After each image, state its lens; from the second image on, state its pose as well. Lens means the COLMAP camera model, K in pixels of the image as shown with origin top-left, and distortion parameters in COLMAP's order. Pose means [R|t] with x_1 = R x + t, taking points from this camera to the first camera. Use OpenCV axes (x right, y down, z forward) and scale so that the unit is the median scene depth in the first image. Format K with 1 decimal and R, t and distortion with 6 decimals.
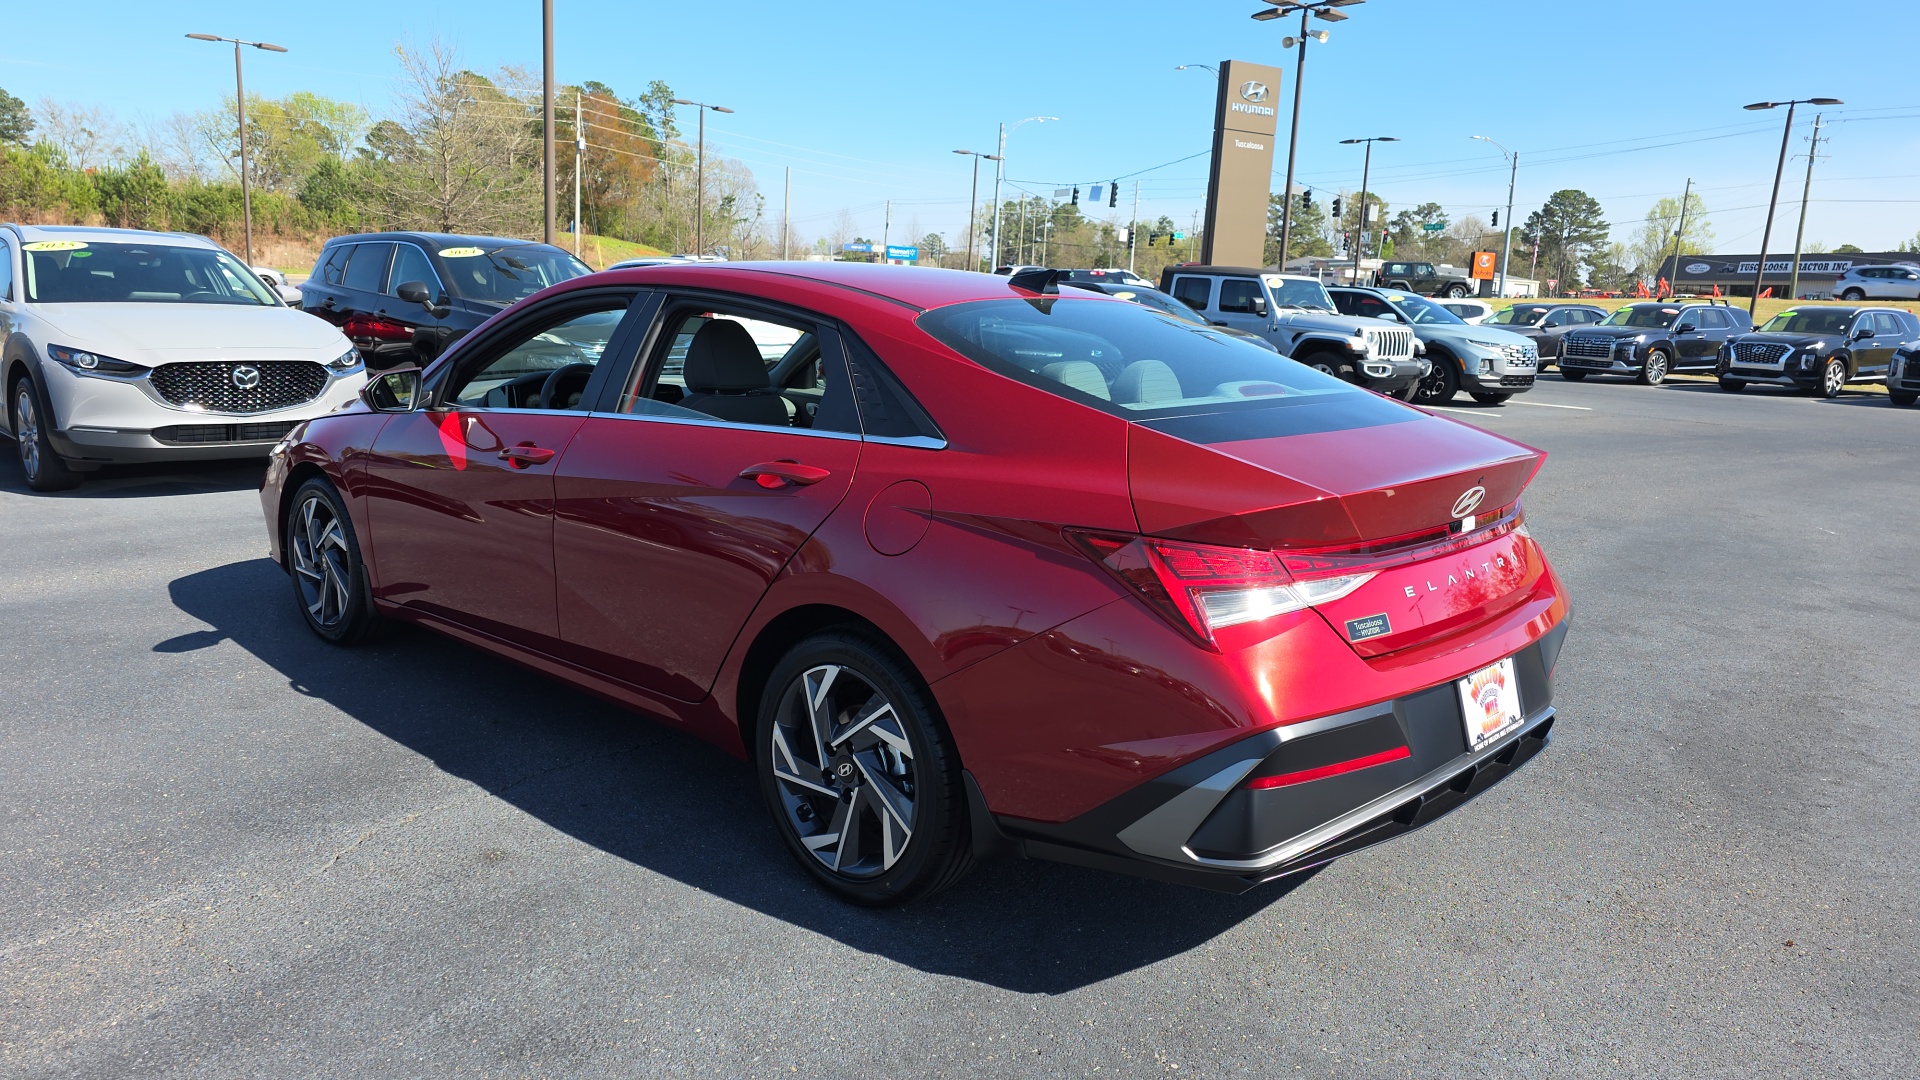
lens RADIAL K [[1294.0, 0, 946.4], [0, 1294.0, 517.0], [0, 0, 1]] dist [0.060786, -0.059562]
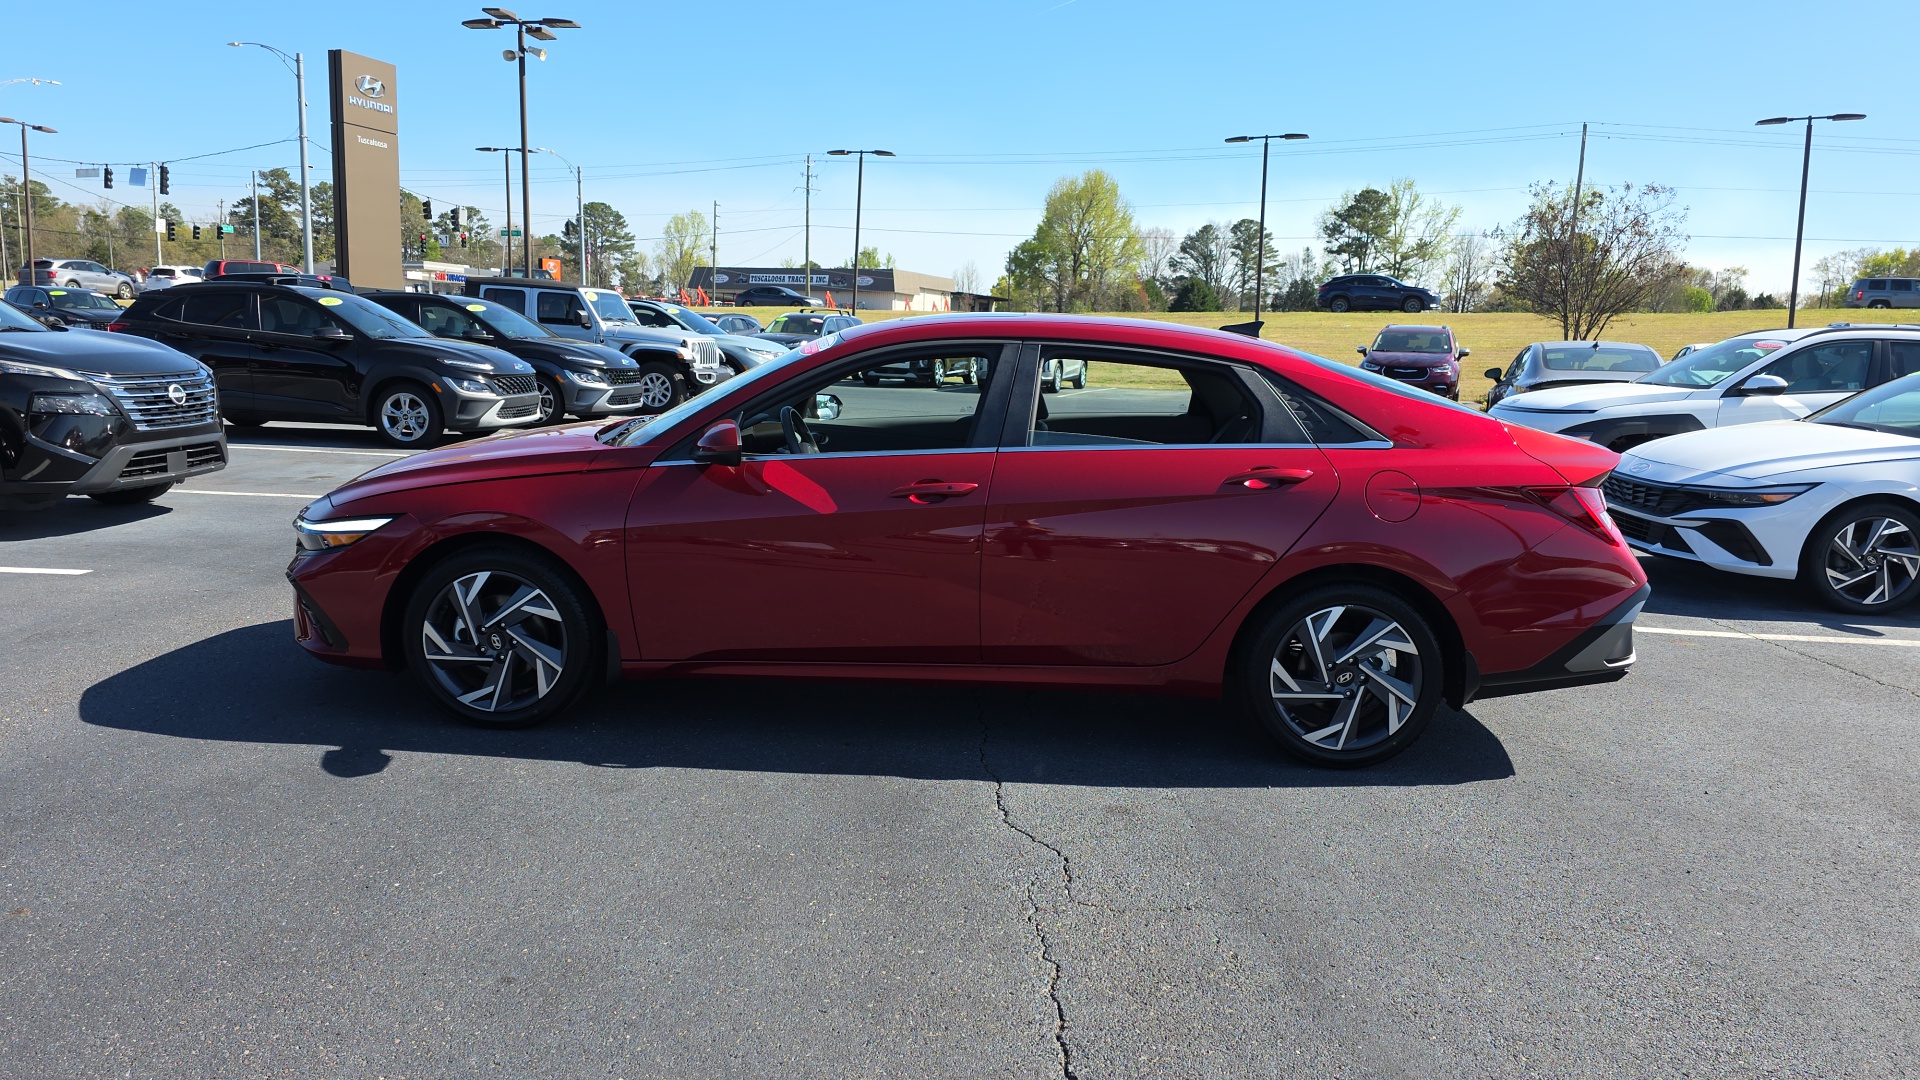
lens RADIAL K [[1294.0, 0, 946.4], [0, 1294.0, 517.0], [0, 0, 1]] dist [0.060786, -0.059562]
pose [[0.753289, -0.104892, 0.649272, -0.227965], [0.105308, 0.993700, 0.038356, -0.014437], [-0.649204, 0.039480, 0.759589, 0.031673]]
